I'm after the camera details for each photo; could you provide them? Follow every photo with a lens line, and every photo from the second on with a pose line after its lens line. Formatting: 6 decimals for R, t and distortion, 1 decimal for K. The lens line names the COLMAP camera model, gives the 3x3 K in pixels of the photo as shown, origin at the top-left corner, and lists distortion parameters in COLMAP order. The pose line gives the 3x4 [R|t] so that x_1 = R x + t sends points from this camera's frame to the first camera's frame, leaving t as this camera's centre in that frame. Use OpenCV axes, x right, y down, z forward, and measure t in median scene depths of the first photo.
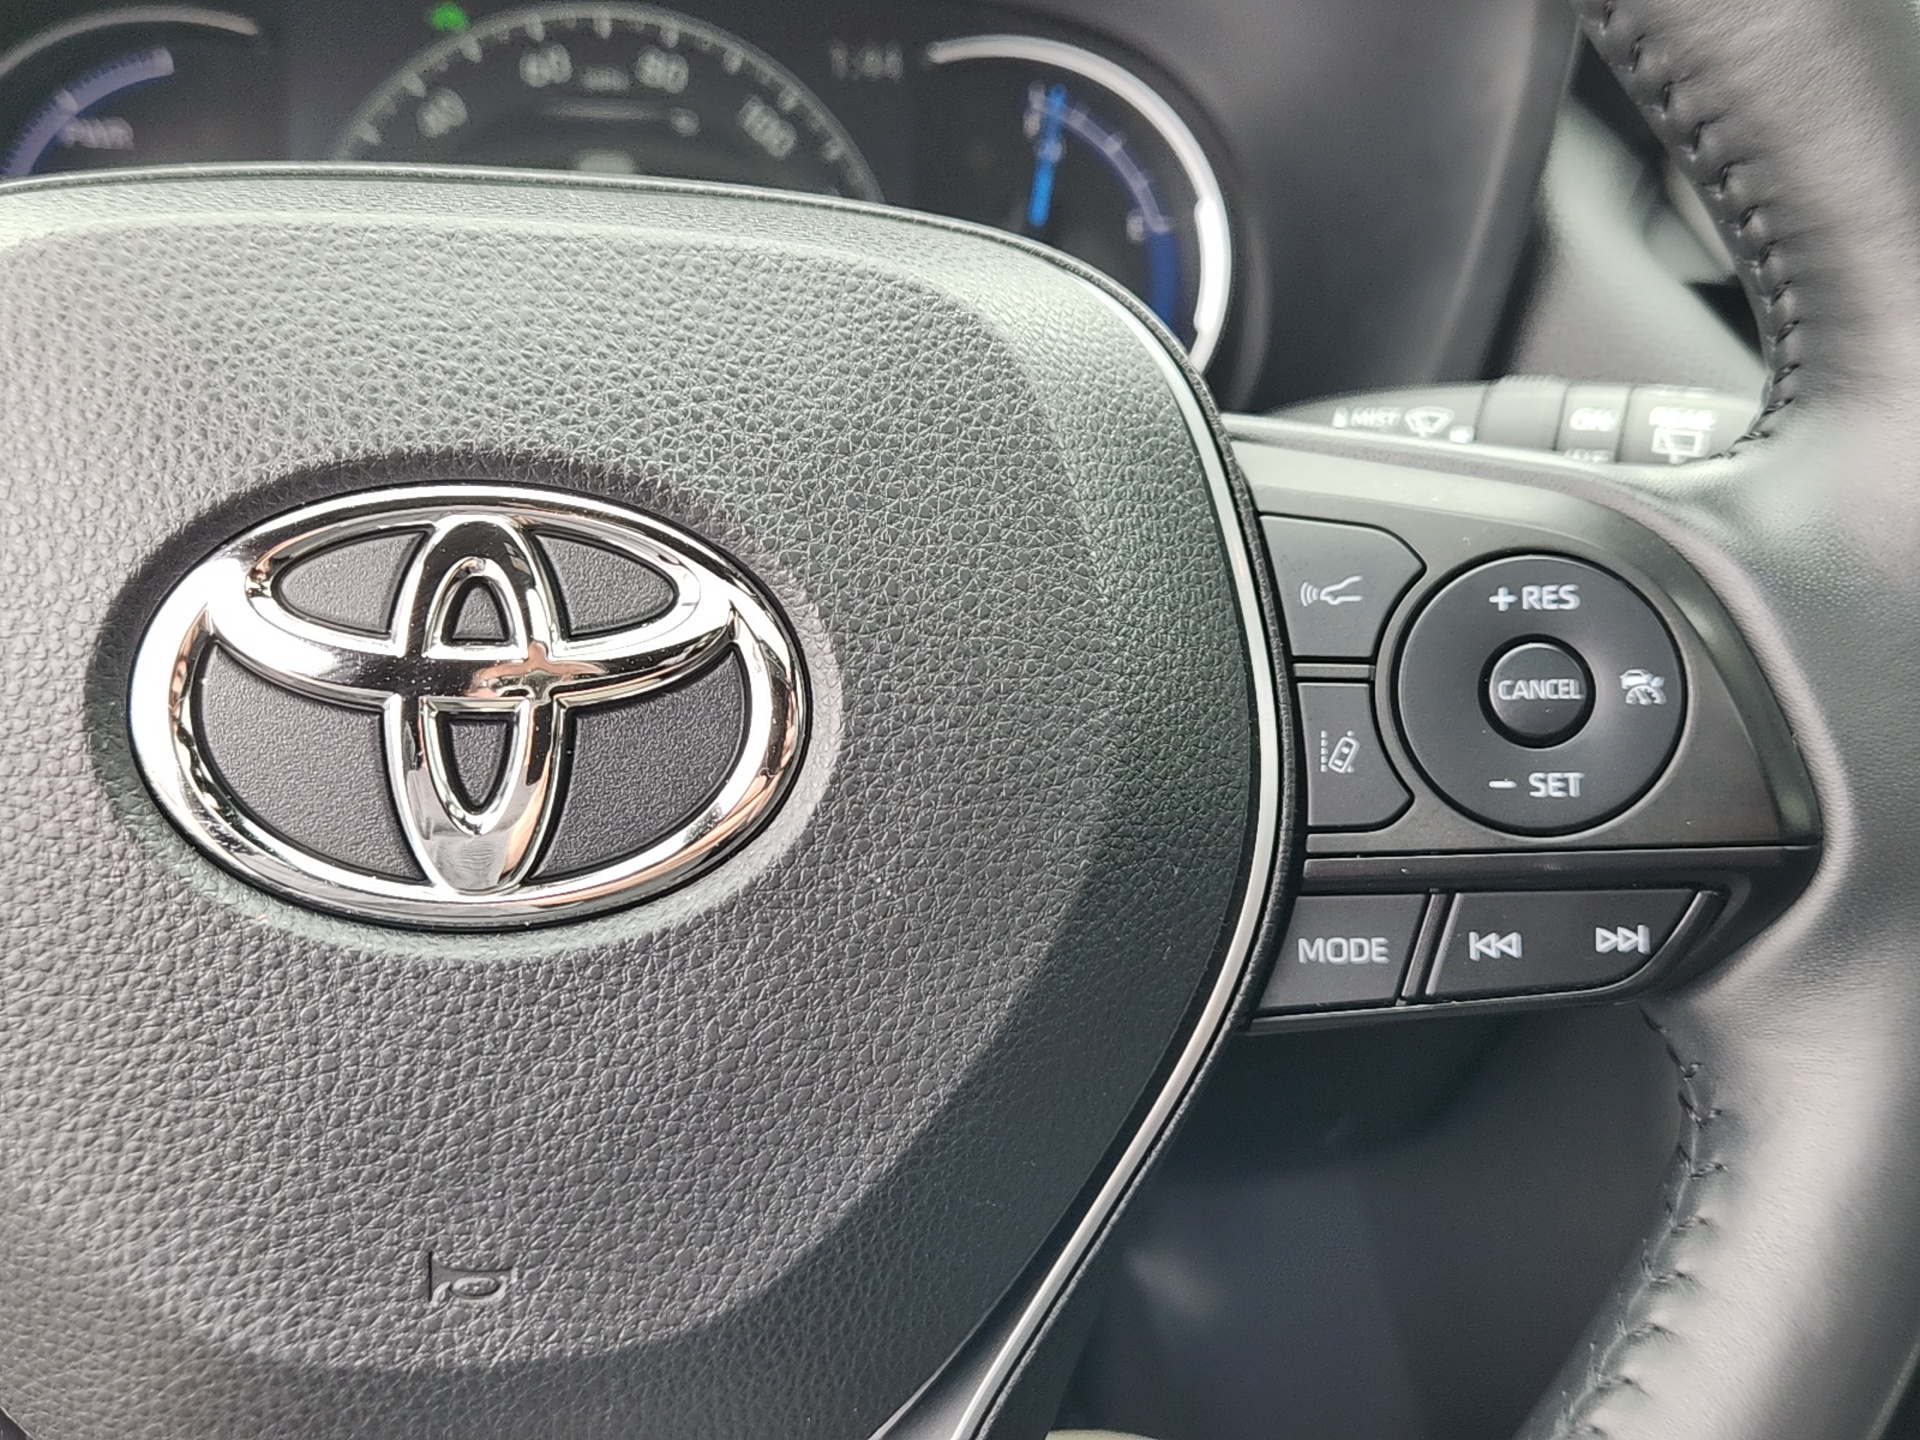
lens RADIAL K [[1904.8, 0, 960.0], [0, 1904.8, 720.0], [0, 0, 1]] dist [0.079687, -0.171505]
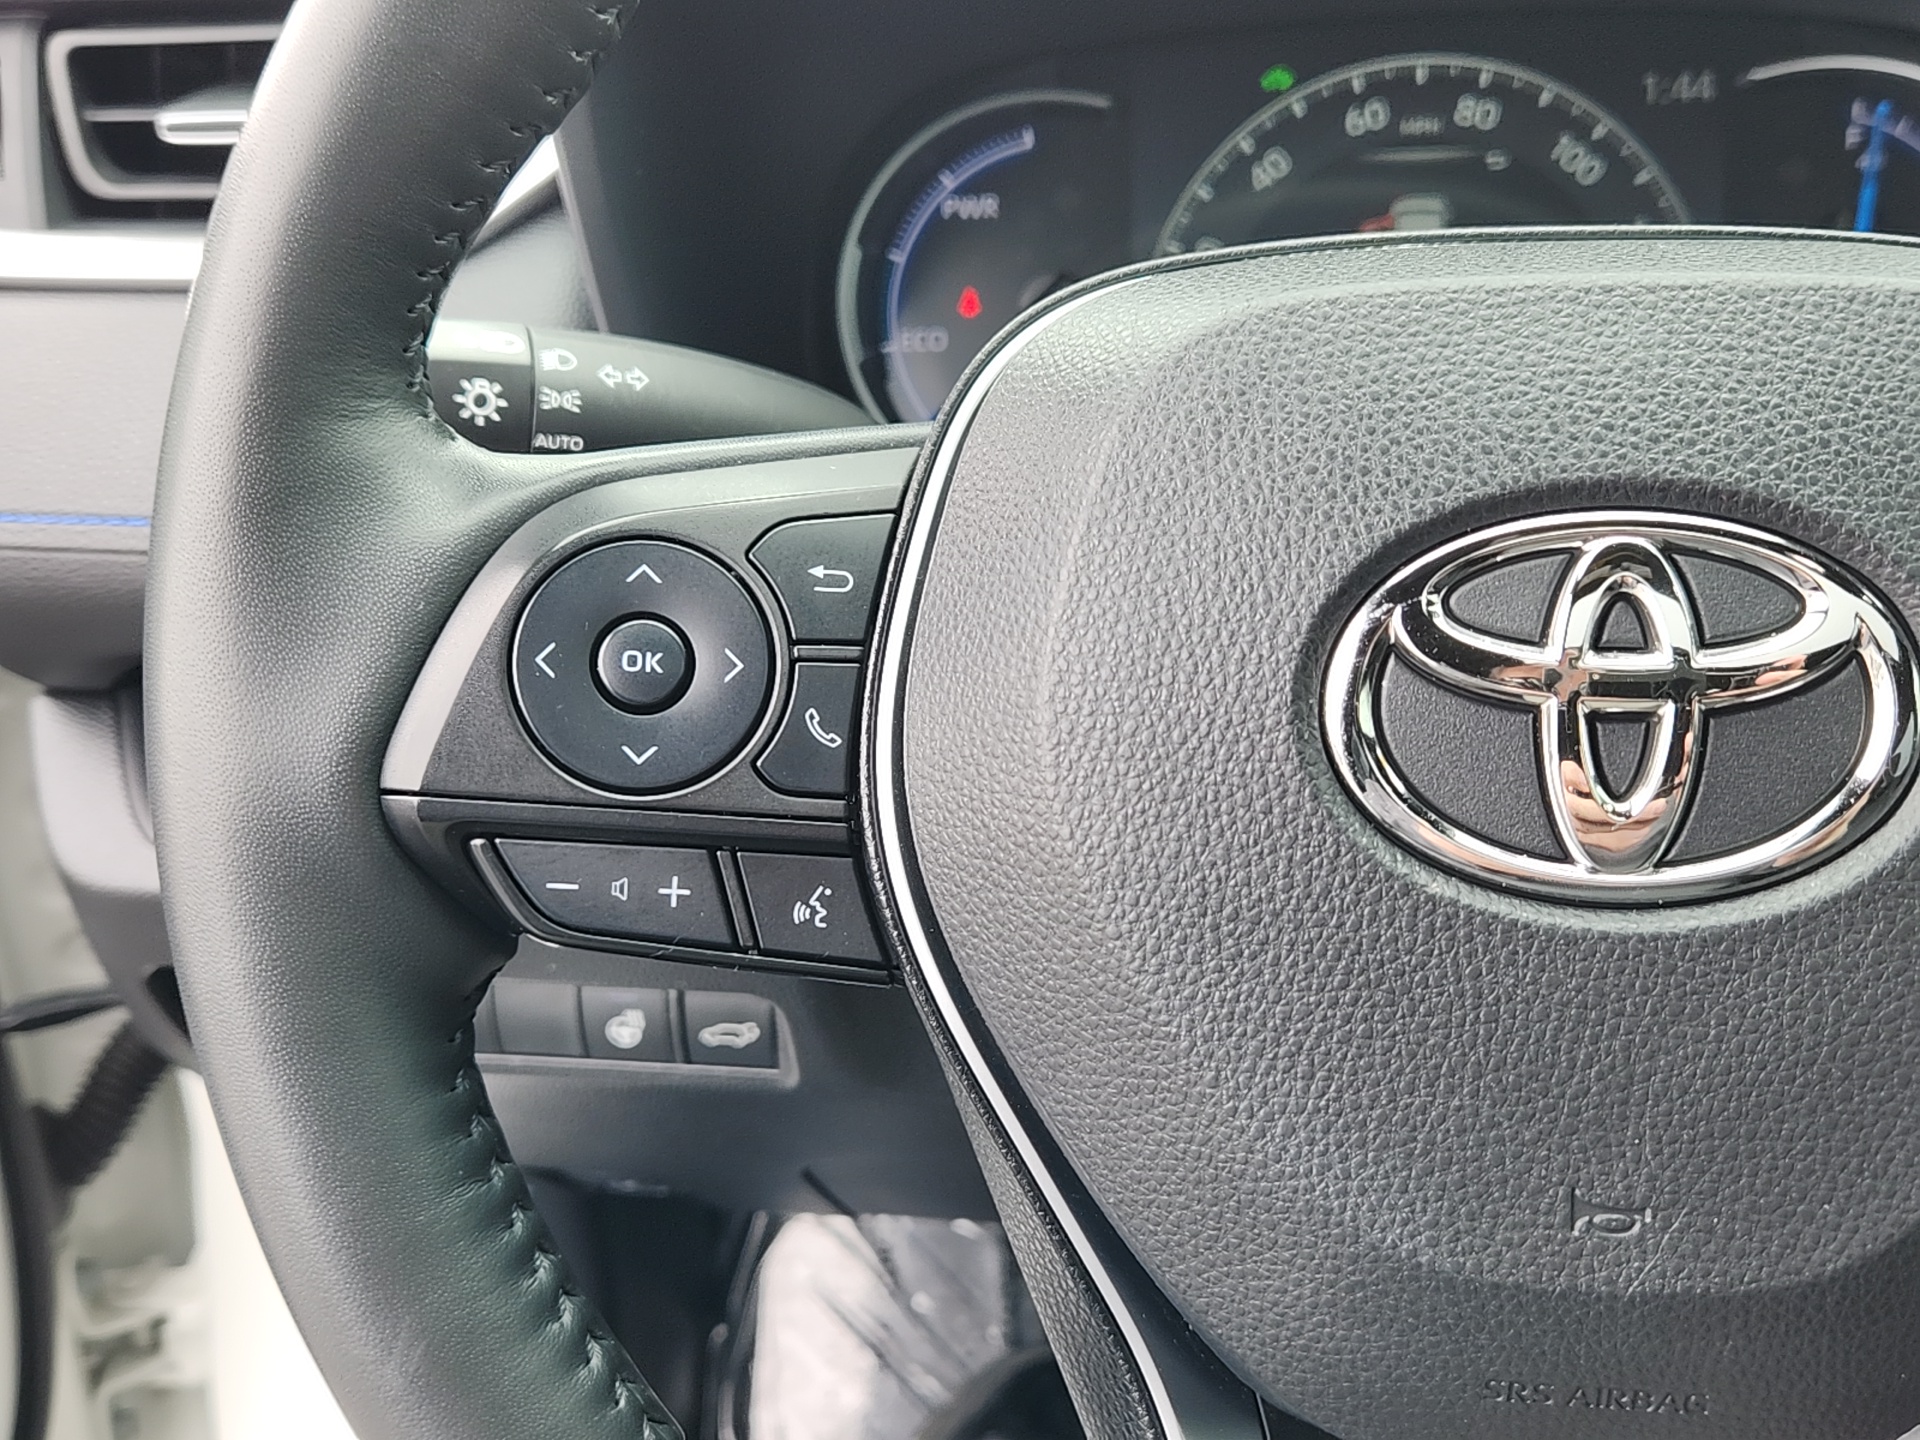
lens RADIAL K [[1884.0, 0, 963.4], [0, 1884.0, 729.0], [0, 0, 1]] dist [0.087601, -0.142092]
pose [[0.965949, 0.012532, -0.258428, -0.336099], [-0.013396, 0.999909, -0.001580, 0.012768], [0.258385, 0.004988, 0.966029, -0.179337]]
